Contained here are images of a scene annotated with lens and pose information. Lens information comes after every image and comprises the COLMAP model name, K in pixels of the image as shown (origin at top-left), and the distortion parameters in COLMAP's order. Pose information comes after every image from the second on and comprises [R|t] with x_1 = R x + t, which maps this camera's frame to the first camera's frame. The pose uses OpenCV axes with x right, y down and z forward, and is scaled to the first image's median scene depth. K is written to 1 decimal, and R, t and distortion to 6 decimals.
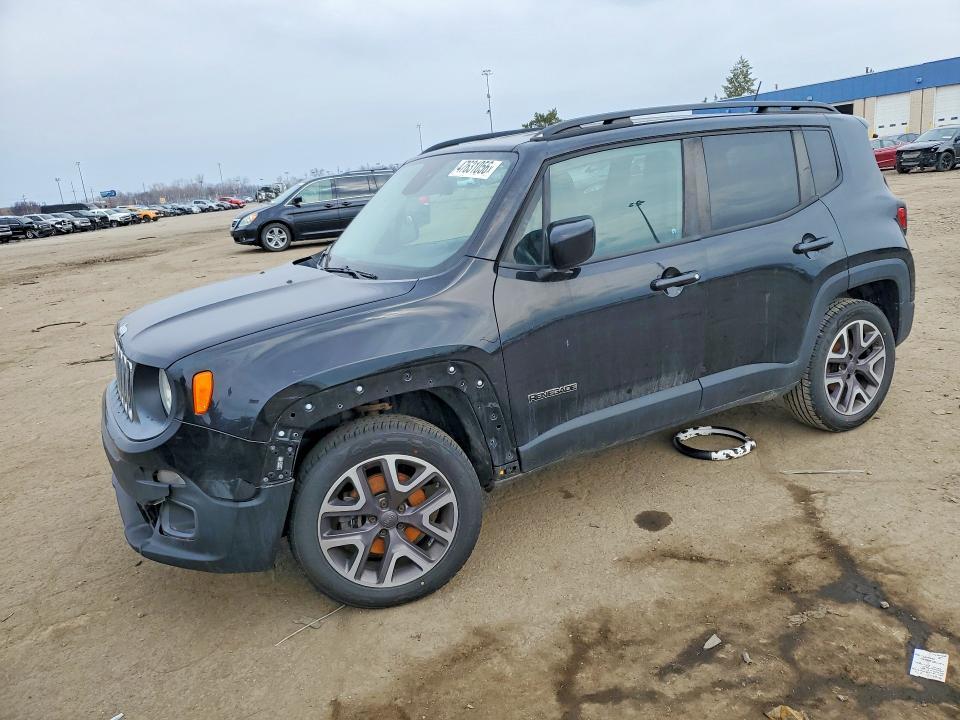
lens RADIAL K [[761.6, 0, 480.0], [0, 761.6, 360.0], [0, 0, 1]] dist [0.027111, 0.003860]
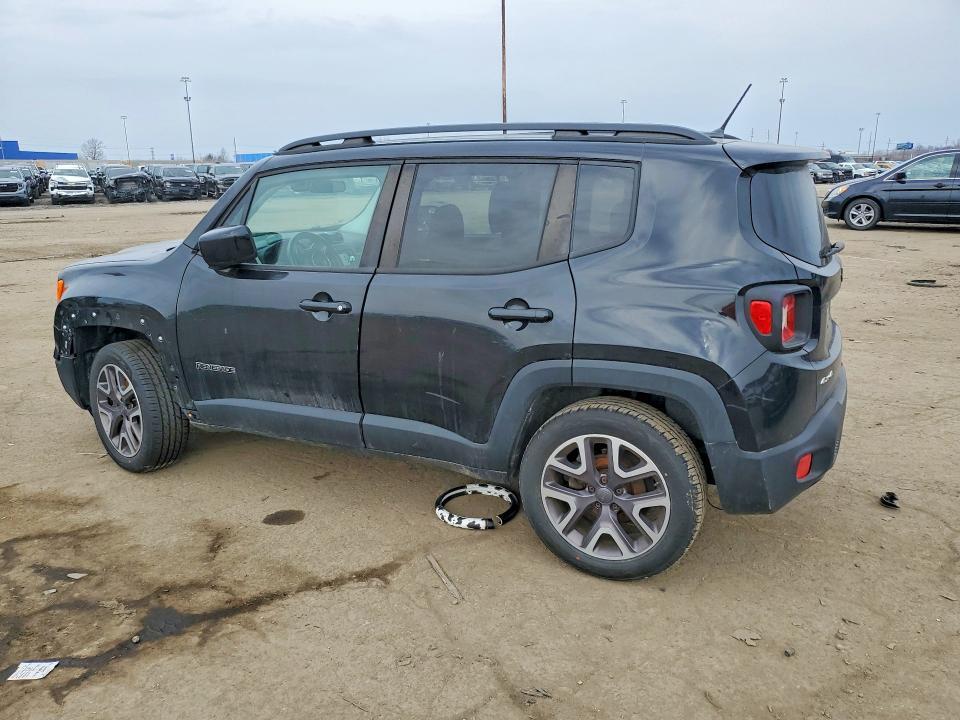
lens RADIAL K [[708.8, 0, 420.0], [0, 708.8, 360.2], [0, 0, 1]] dist [0.009253, 0.010275]
pose [[0.556102, 0.300905, -0.774730, 1.069444], [-0.239566, 0.950629, 0.197264, -0.250658], [0.795838, 0.075900, 0.600733, 0.547633]]
